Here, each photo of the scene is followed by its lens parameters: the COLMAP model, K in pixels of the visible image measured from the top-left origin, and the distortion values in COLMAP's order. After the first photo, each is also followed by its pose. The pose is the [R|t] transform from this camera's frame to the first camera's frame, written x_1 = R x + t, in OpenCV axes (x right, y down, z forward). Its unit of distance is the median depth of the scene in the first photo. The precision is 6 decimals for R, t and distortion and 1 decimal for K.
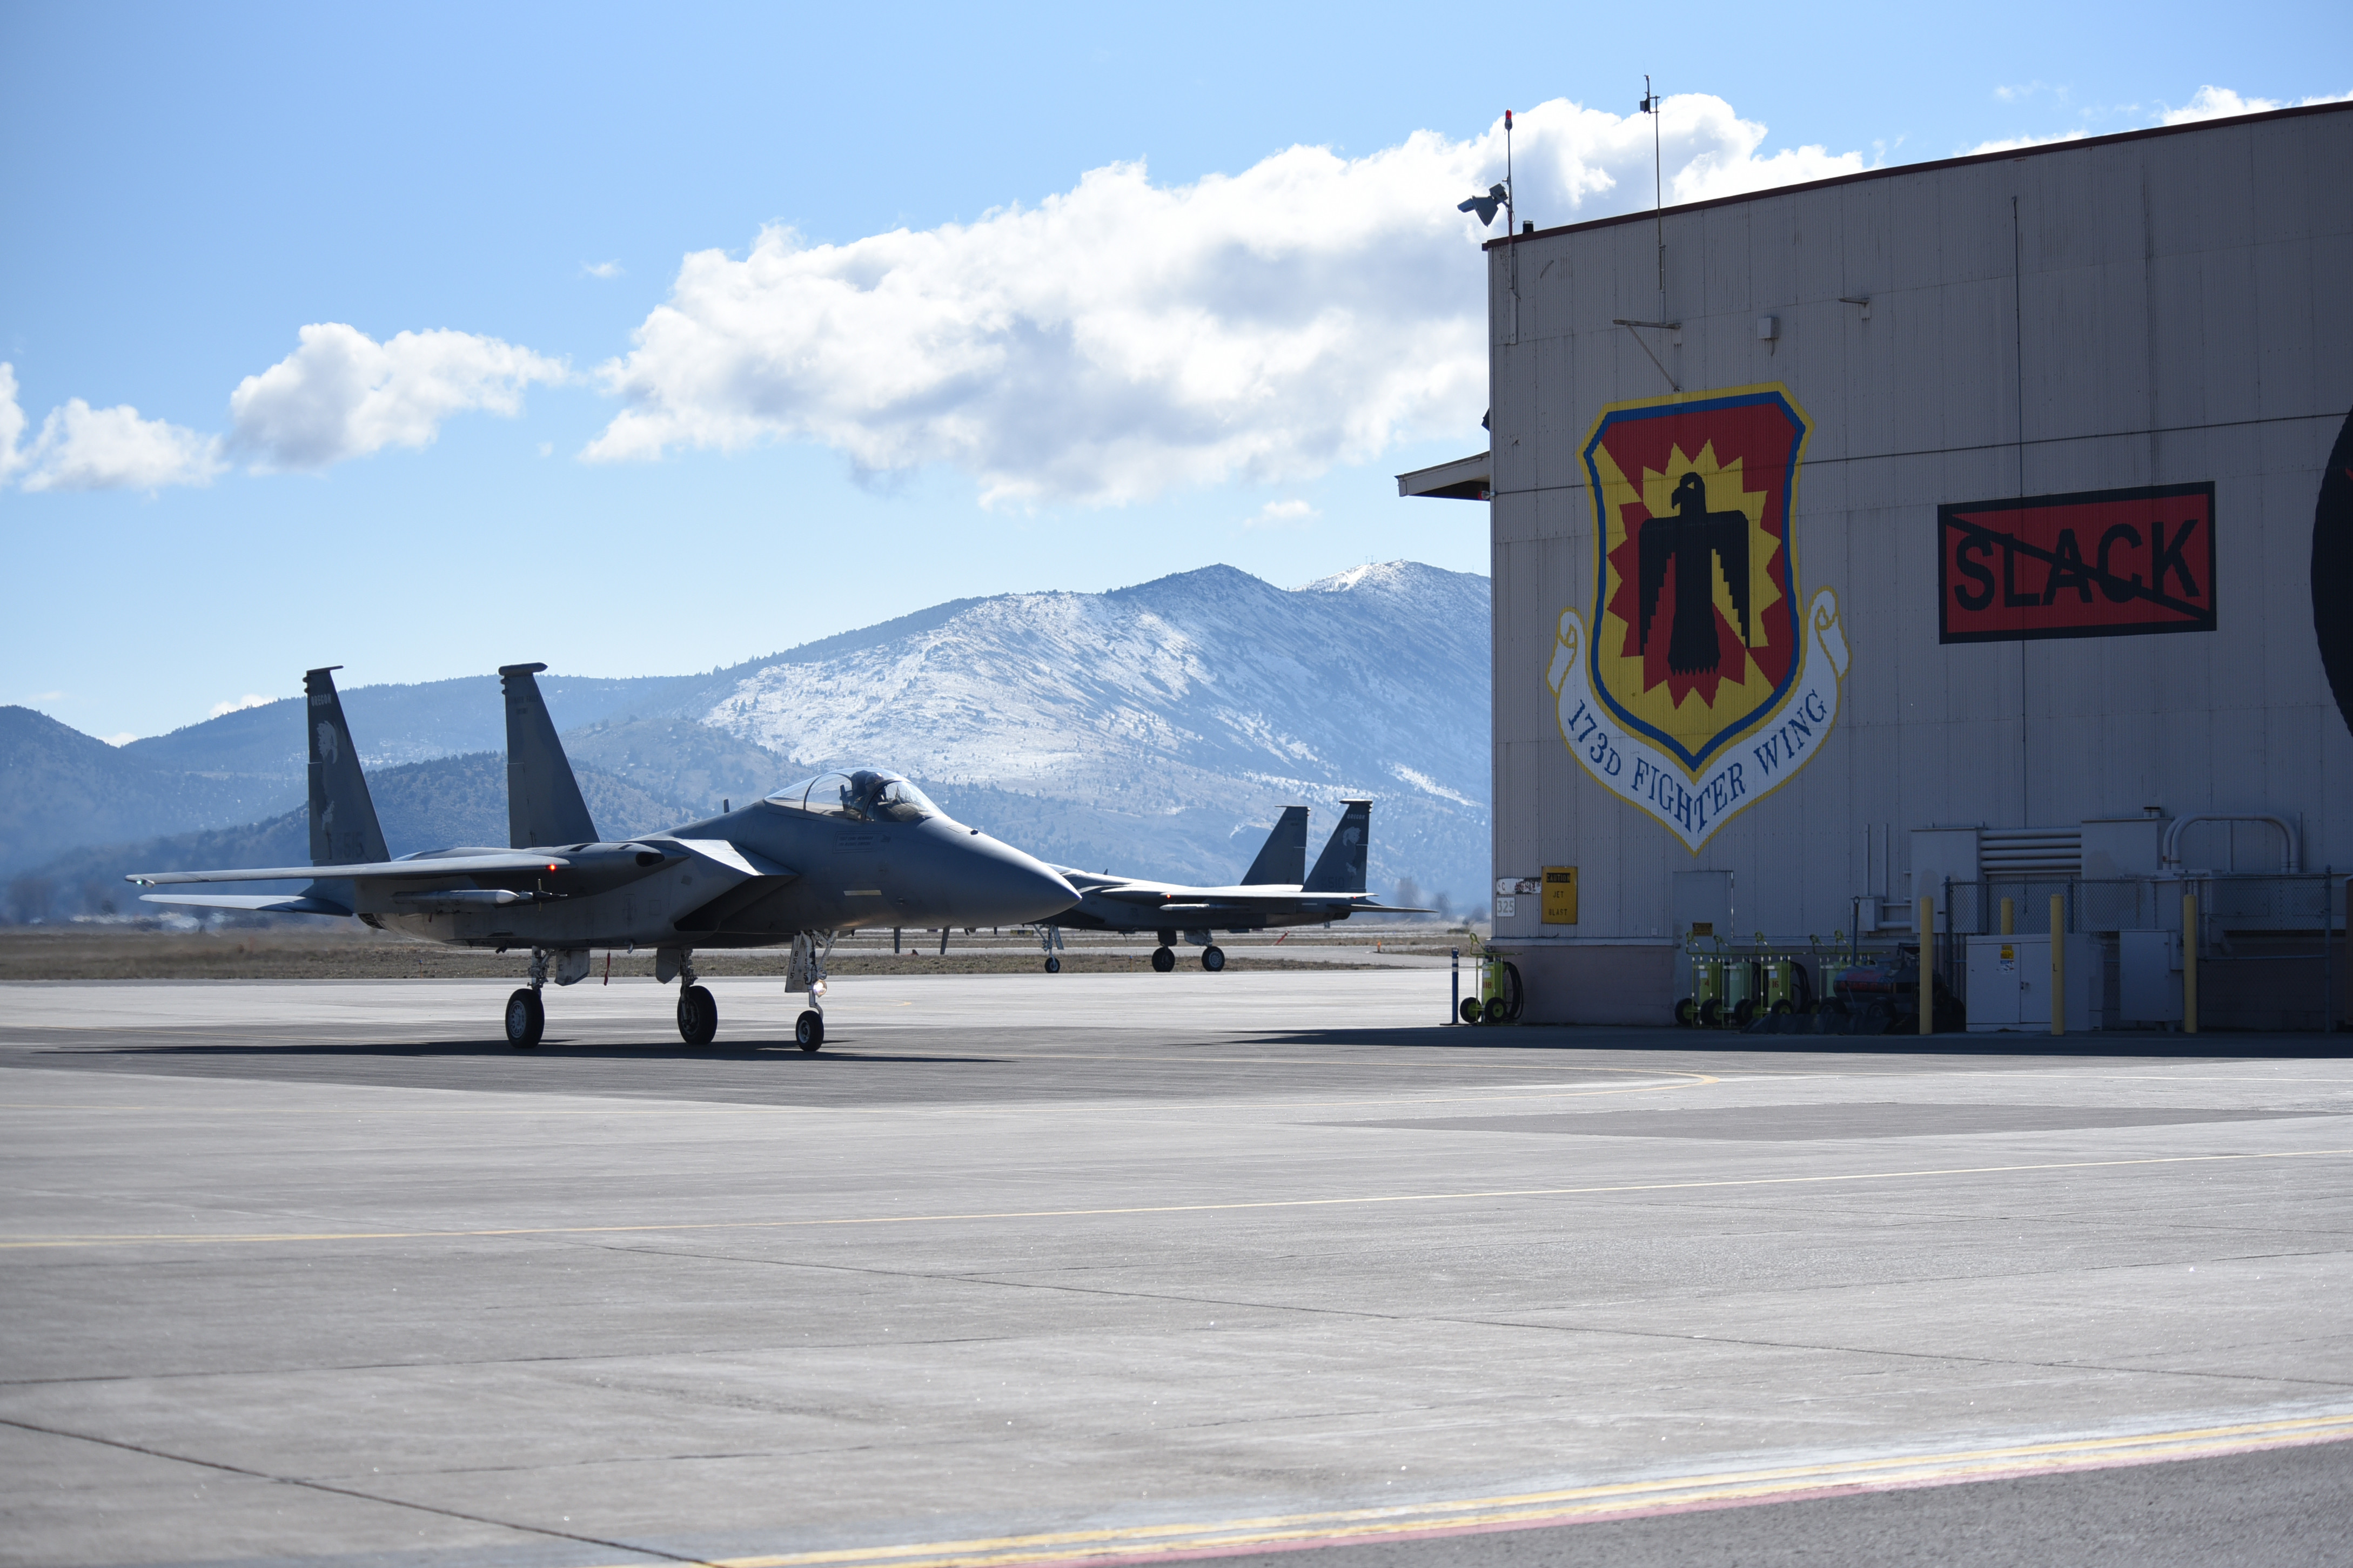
lens RADIAL K [[8760.6, 0, 1176.5], [0, 8760.6, 784.0], [0, 0, 1]] dist [-0.703733, 0.909960]
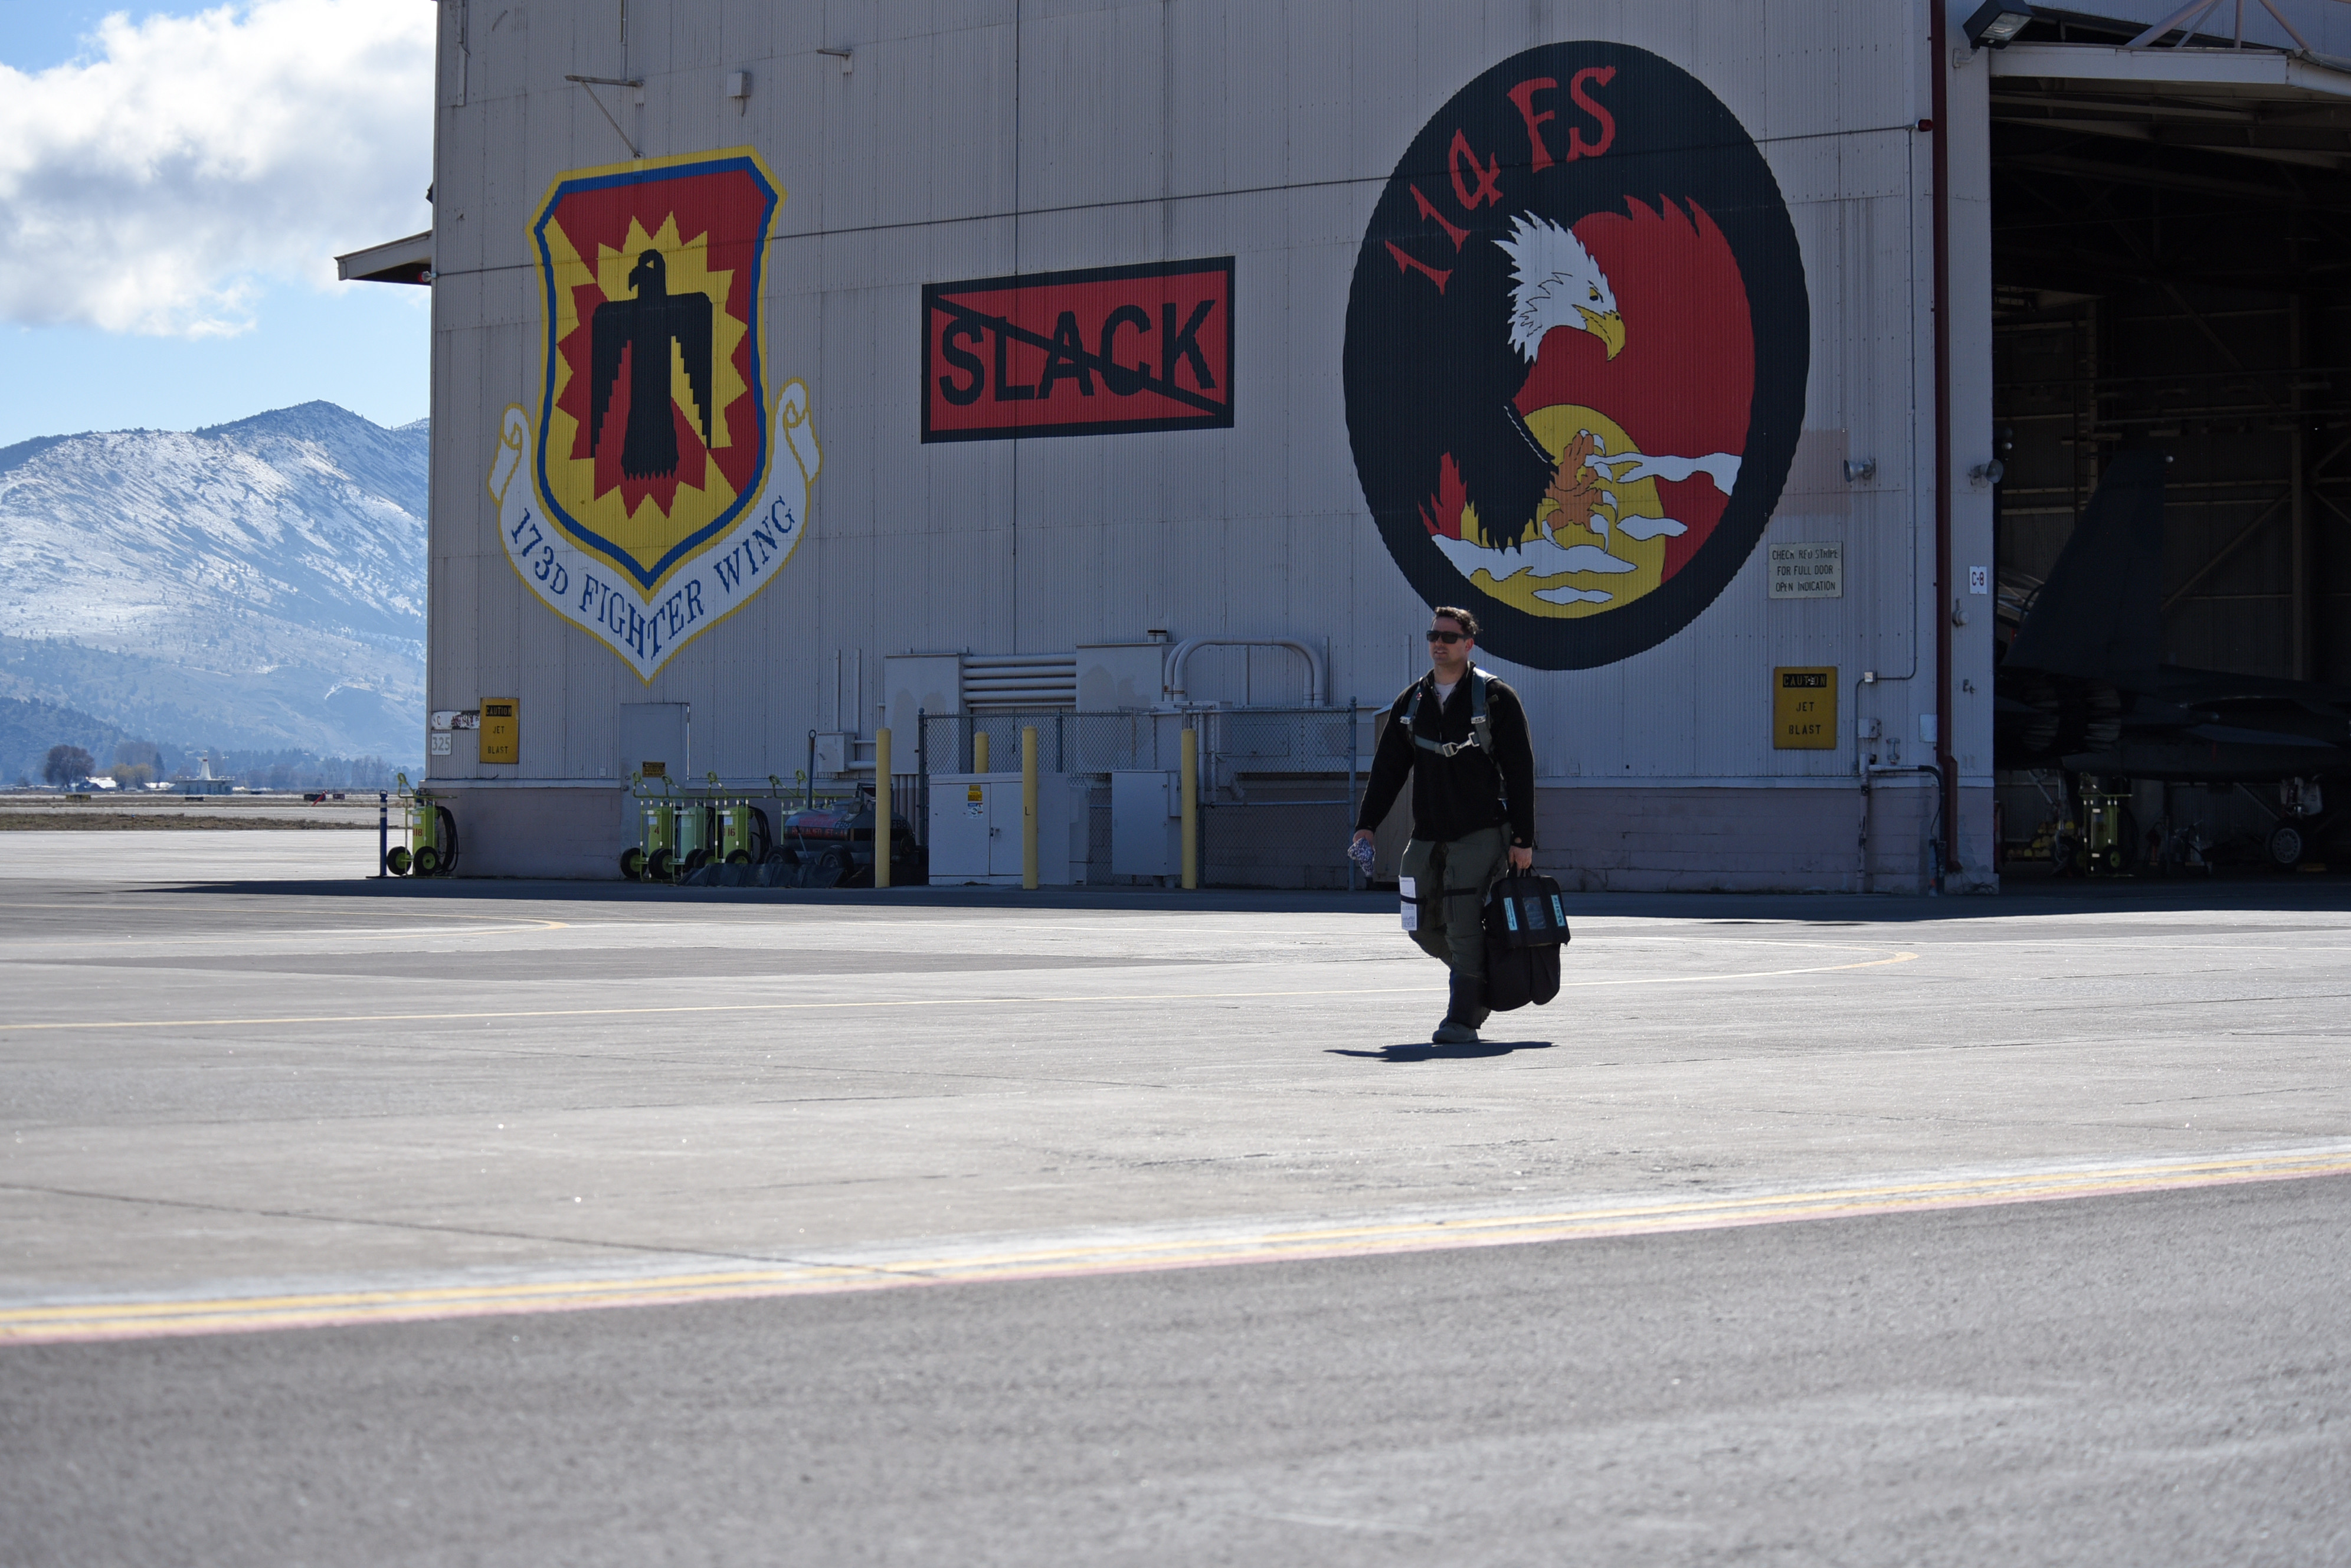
lens RADIAL K [[8864.2, 0, 1175.5], [0, 8864.2, 784.0], [0, 0, 1]] dist [-0.544538, 0.787188]
pose [[0.998314, 0.007955, 0.057495, 0.061227], [-0.008372, 0.999940, 0.007011, 0.011401], [-0.057435, -0.007481, 0.998321, 0.111381]]
